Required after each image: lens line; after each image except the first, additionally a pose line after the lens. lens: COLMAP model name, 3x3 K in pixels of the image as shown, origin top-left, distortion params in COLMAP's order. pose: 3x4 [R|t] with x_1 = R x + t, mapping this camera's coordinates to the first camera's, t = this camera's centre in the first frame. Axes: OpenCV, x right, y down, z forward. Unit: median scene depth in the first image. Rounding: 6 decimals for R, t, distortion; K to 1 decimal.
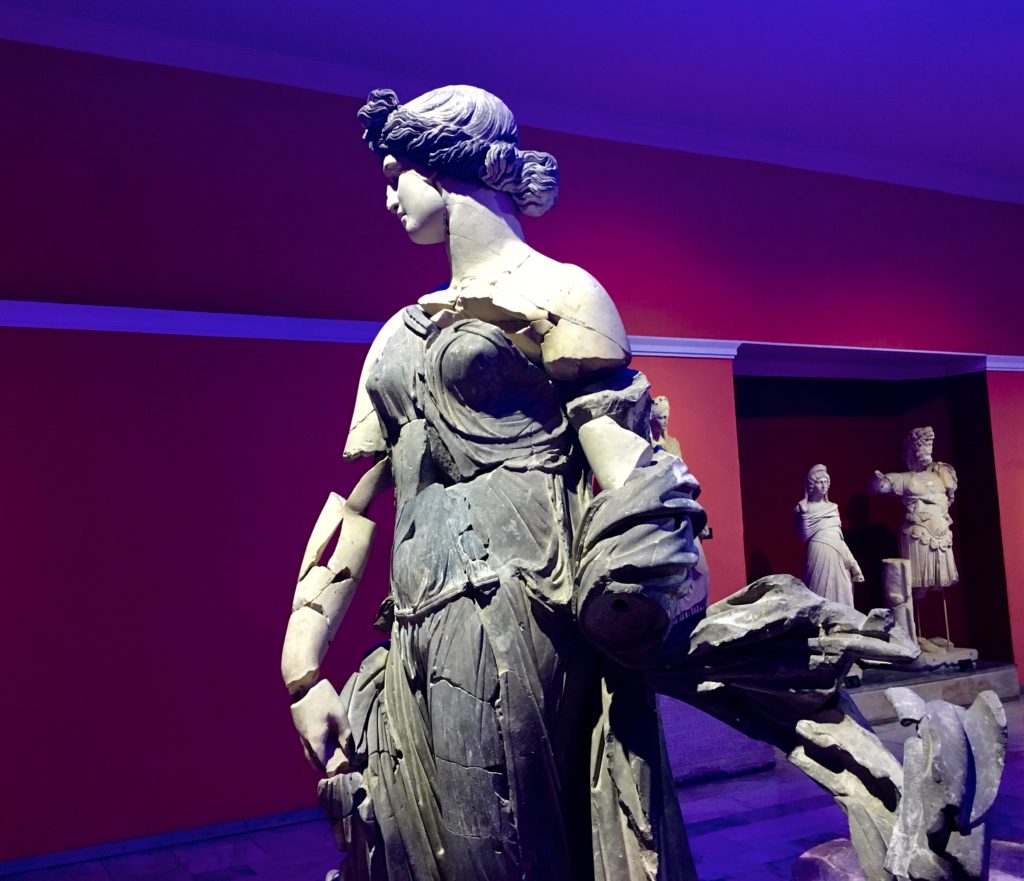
lens RADIAL K [[1033.8, 0, 446.1], [0, 1033.8, 420.3], [0, 0, 1]] dist [0.028262, 0.000000]
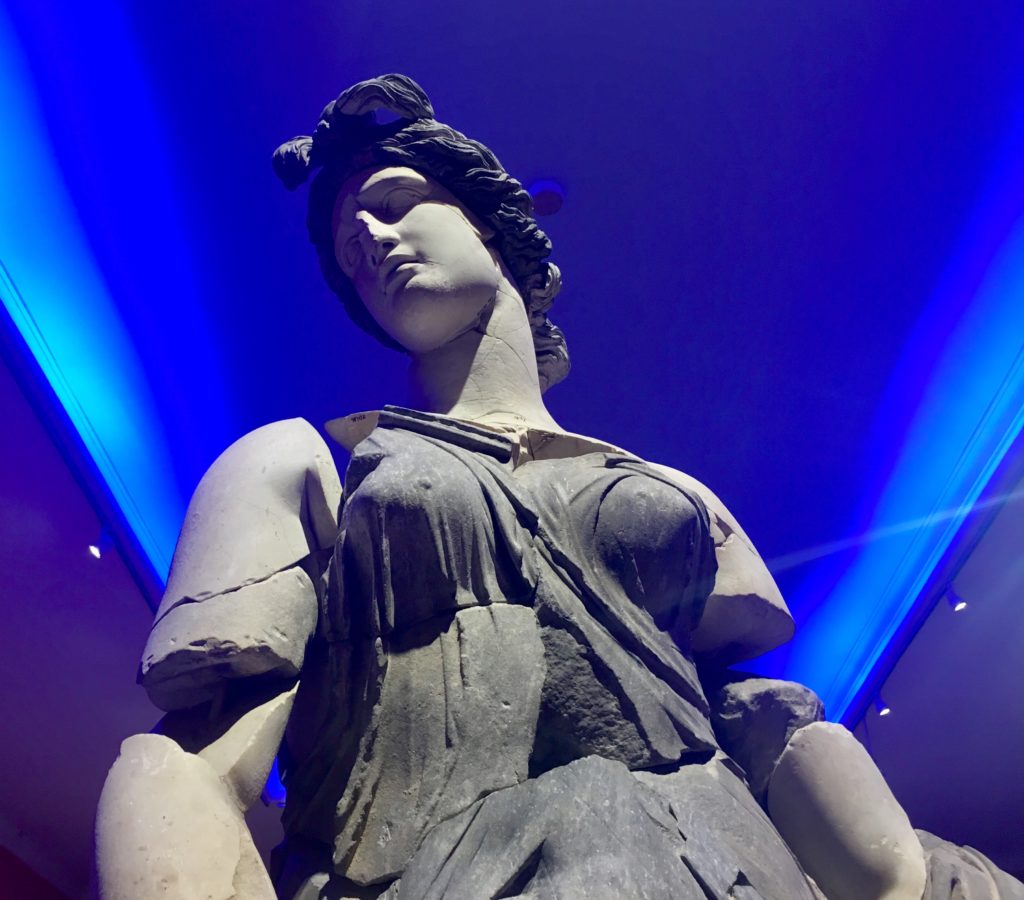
lens RADIAL K [[1104.7, 0, 390.4], [0, 1104.7, 386.9], [0, 0, 1]] dist [0.010408, 0.000000]
pose [[0.540538, 0.549910, 0.636724, -0.363115], [-0.100191, 0.793506, -0.600259, 0.190314], [-0.835332, 0.260668, 0.484016, 0.730342]]
